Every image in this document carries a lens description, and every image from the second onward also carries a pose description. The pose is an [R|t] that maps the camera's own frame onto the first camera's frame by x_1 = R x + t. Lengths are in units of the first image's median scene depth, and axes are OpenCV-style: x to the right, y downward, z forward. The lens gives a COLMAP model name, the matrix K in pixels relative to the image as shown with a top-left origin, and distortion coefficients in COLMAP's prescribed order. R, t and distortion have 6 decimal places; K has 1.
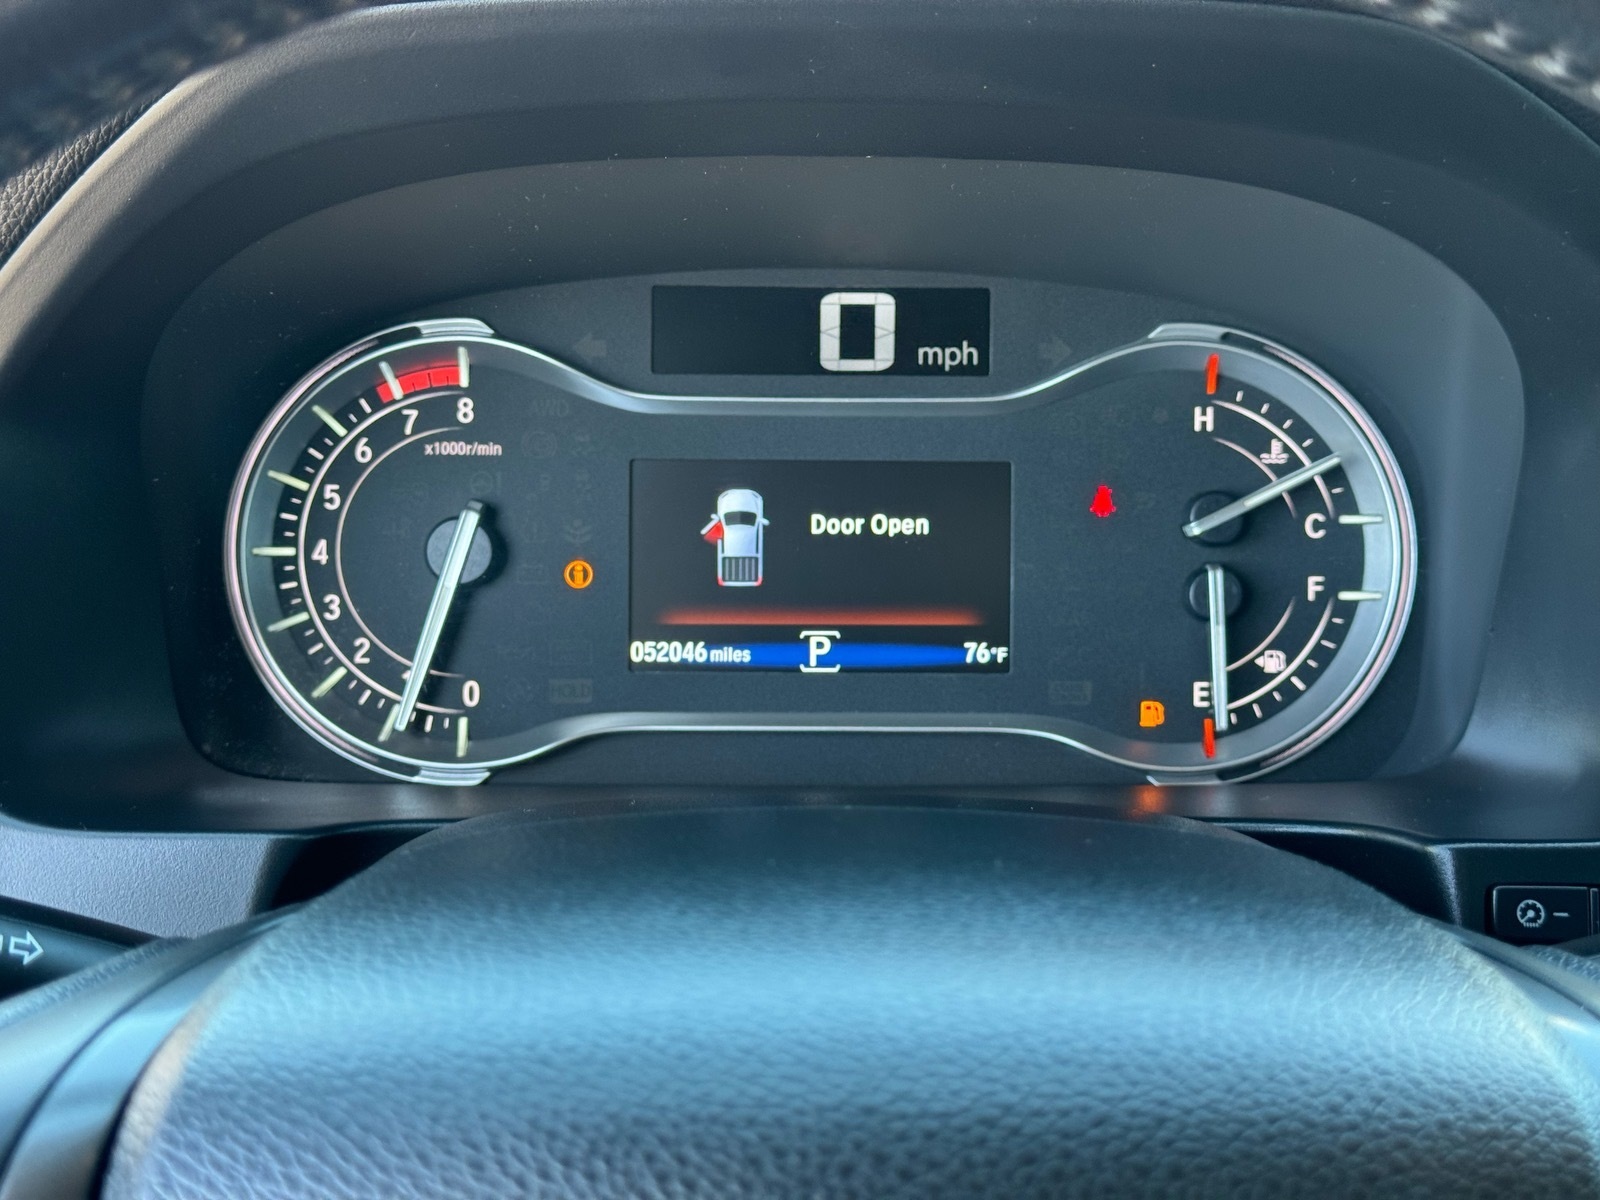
lens RADIAL K [[2333.6, 0, 800.0], [0, 2333.6, 600.0], [0, 0, 1]] dist [0.166746, -0.334801]
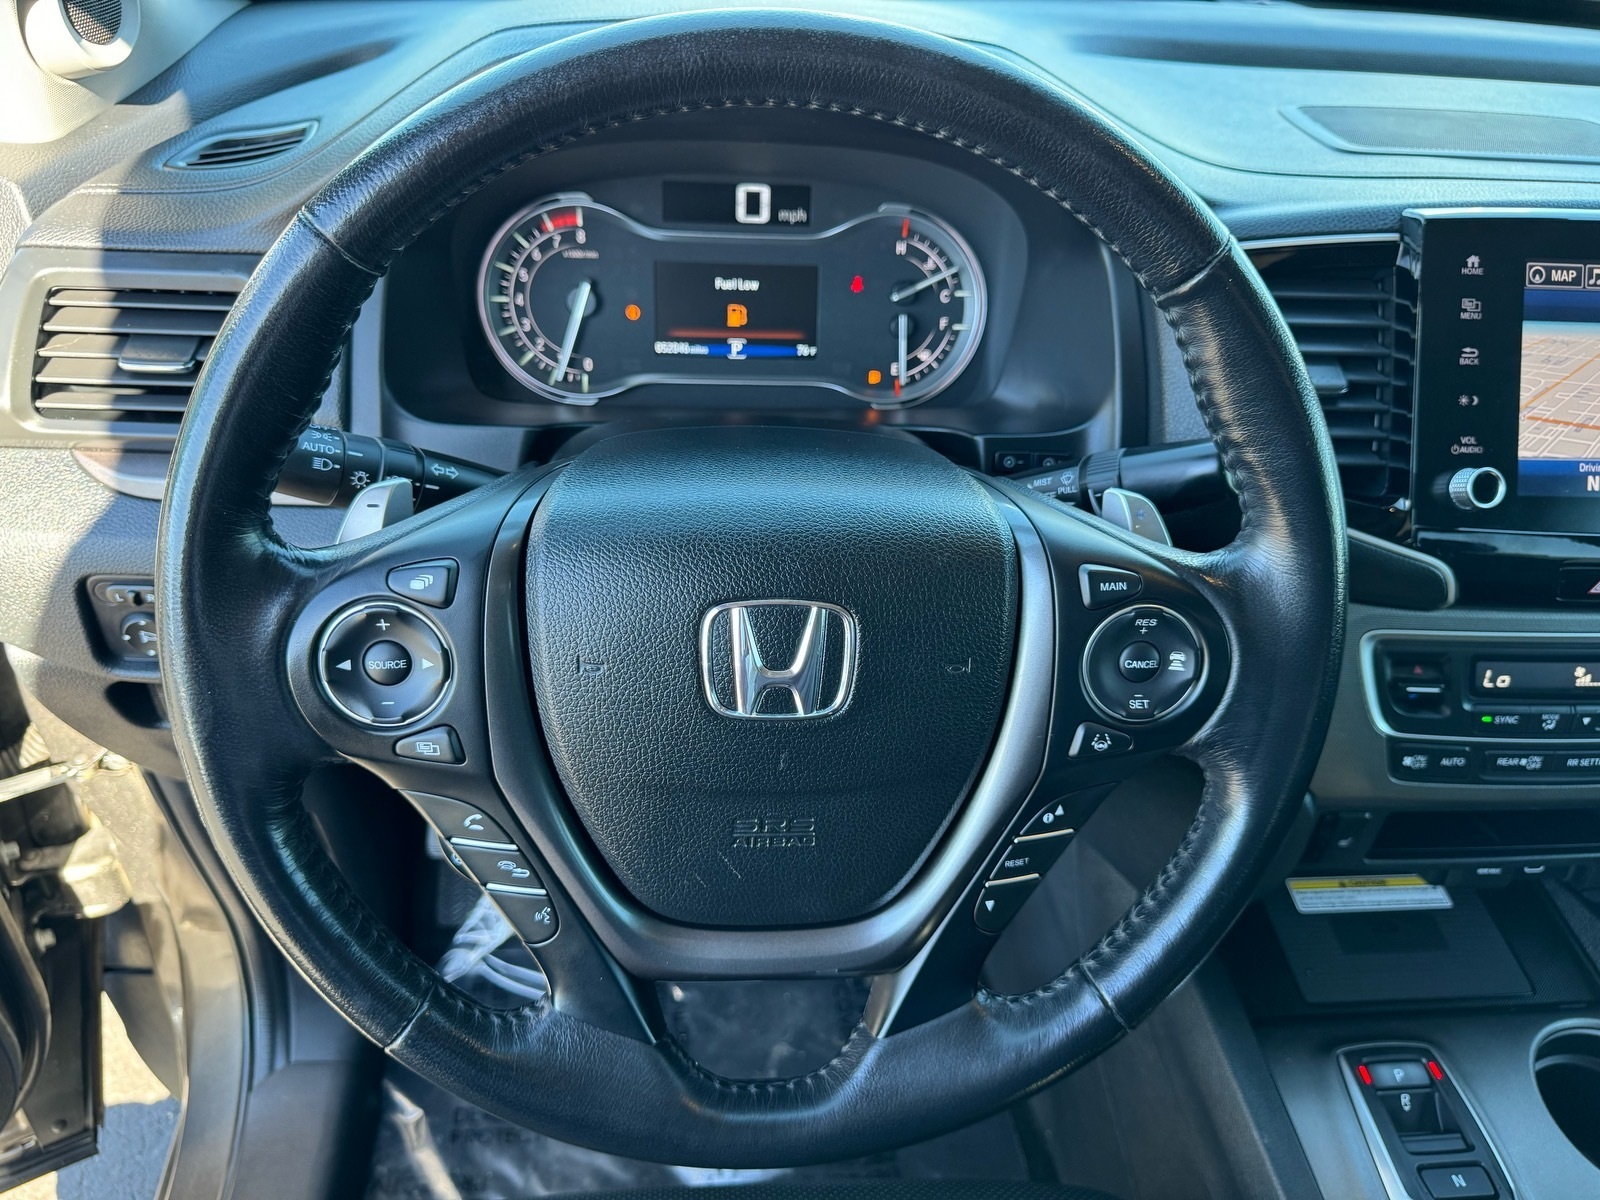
lens RADIAL K [[1147.8, 0, 799.0], [0, 1147.8, 625.6], [0, 0, 1]] dist [0.067791, -0.082528]
pose [[0.996561, -0.006271, 0.082622, -0.027157], [-0.017086, 0.960149, 0.278964, -0.035496], [-0.081079, -0.279417, 0.956741, -0.200479]]
